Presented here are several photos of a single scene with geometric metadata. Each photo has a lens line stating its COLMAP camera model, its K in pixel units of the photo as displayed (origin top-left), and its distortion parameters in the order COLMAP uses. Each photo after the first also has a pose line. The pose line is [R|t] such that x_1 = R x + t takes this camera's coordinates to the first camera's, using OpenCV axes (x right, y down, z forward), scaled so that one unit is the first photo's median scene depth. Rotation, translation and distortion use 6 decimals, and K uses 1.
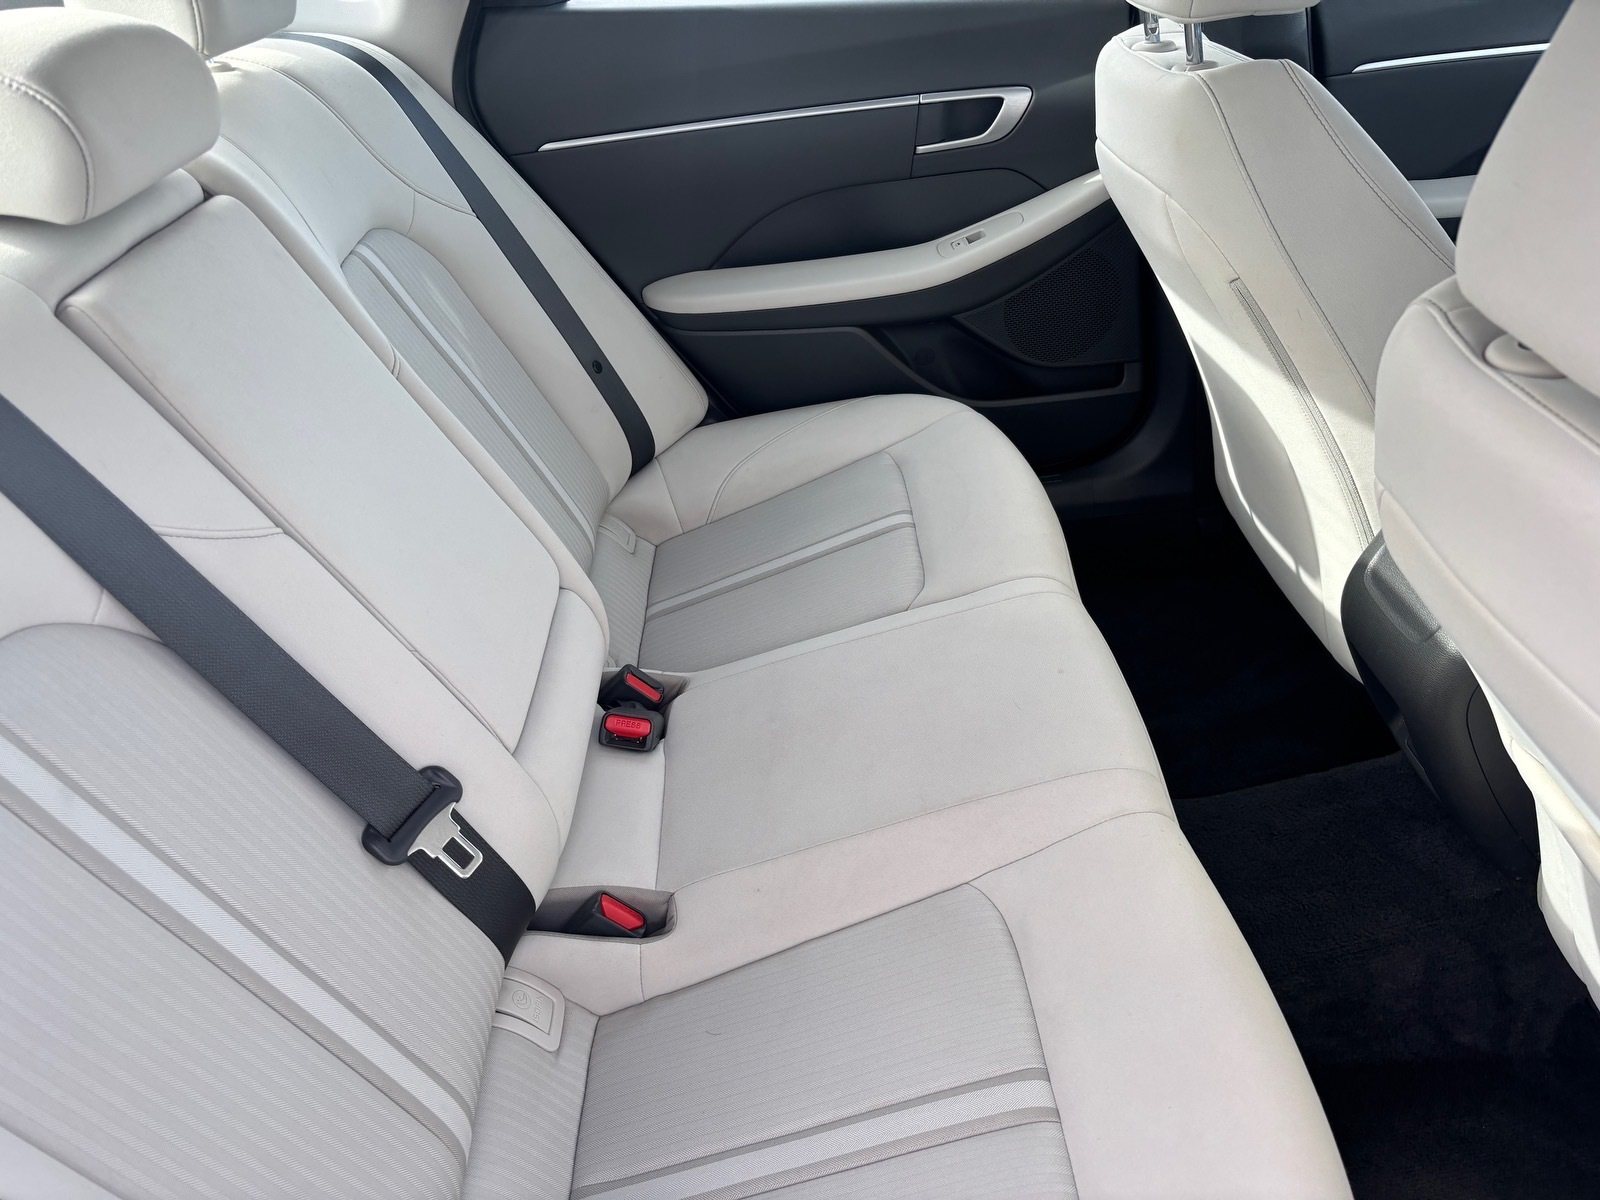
lens RADIAL K [[1172.1, 0, 793.5], [0, 1172.1, 587.9], [0, 0, 1]] dist [0.000808, -0.016191]
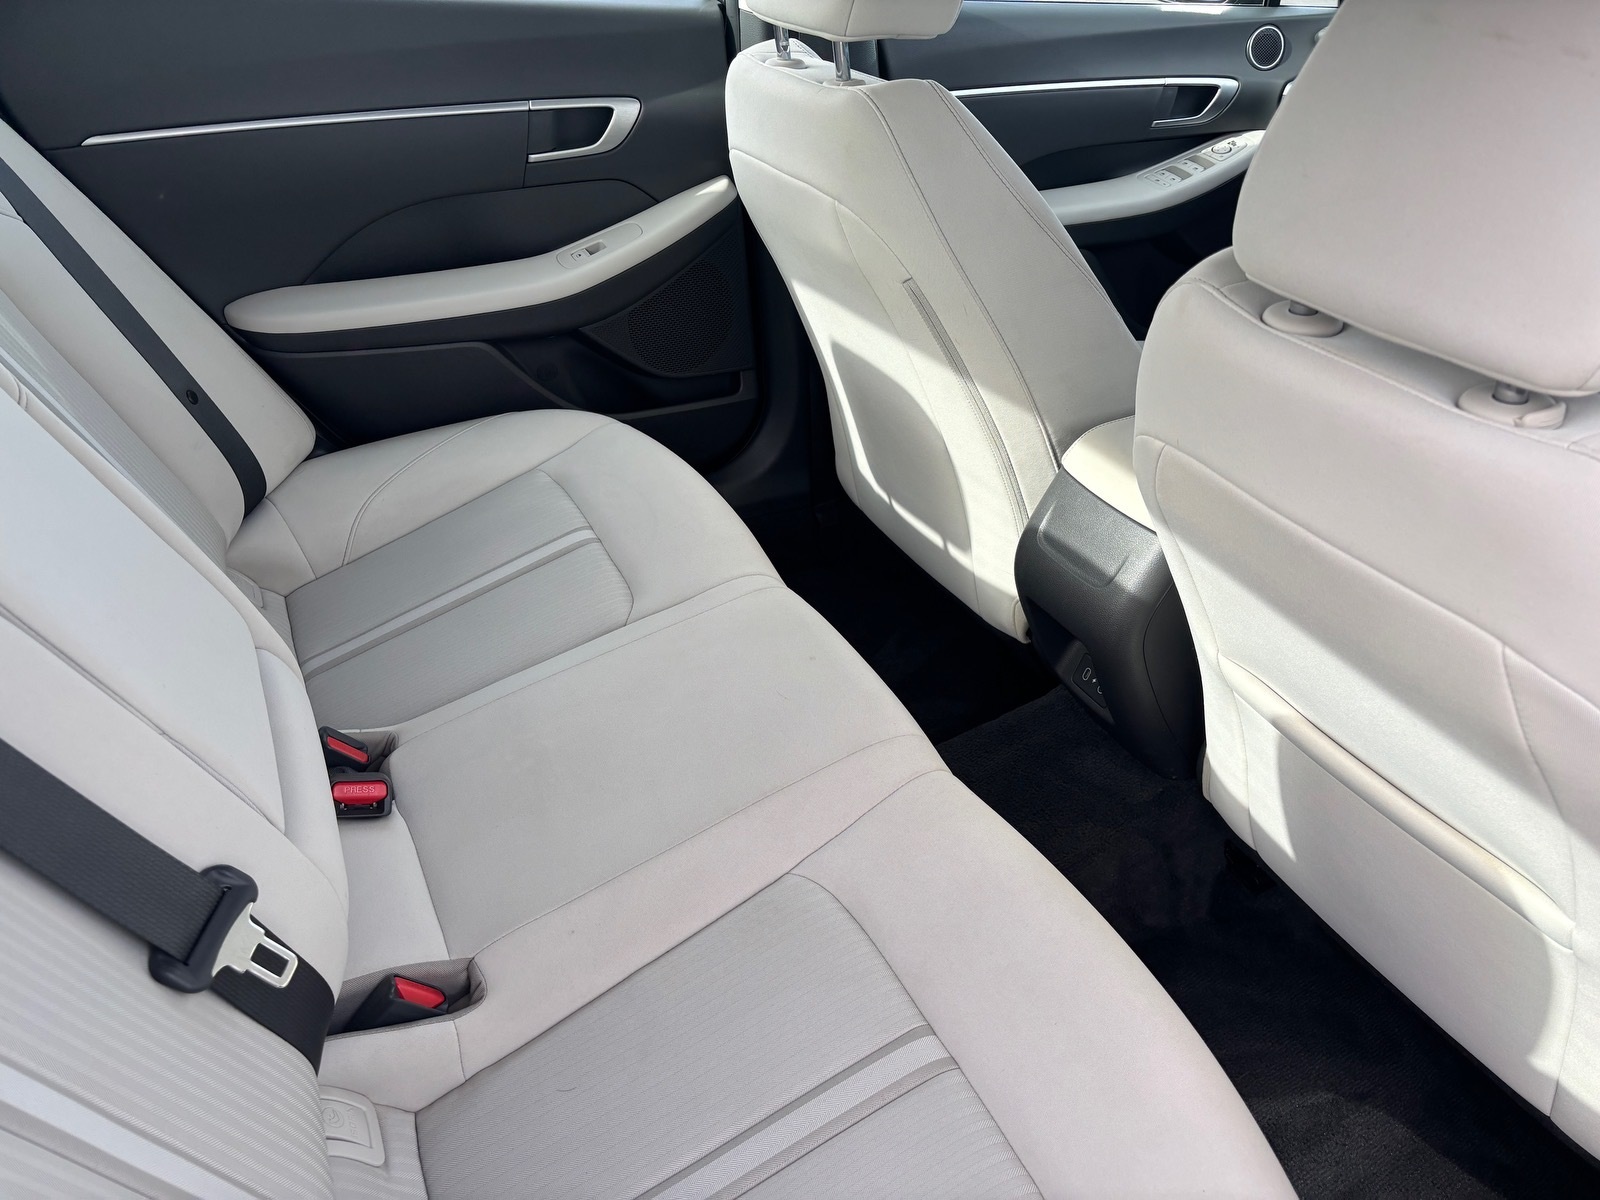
lens RADIAL K [[1172.1, 0, 799.0], [0, 1172.1, 606.6], [0, 0, 1]] dist [0.000808, -0.016191]
pose [[0.905409, -0.120893, 0.406964, -0.174088], [0.123954, 0.992107, 0.018944, 0.004356], [-0.406042, 0.033293, 0.913248, 0.050083]]
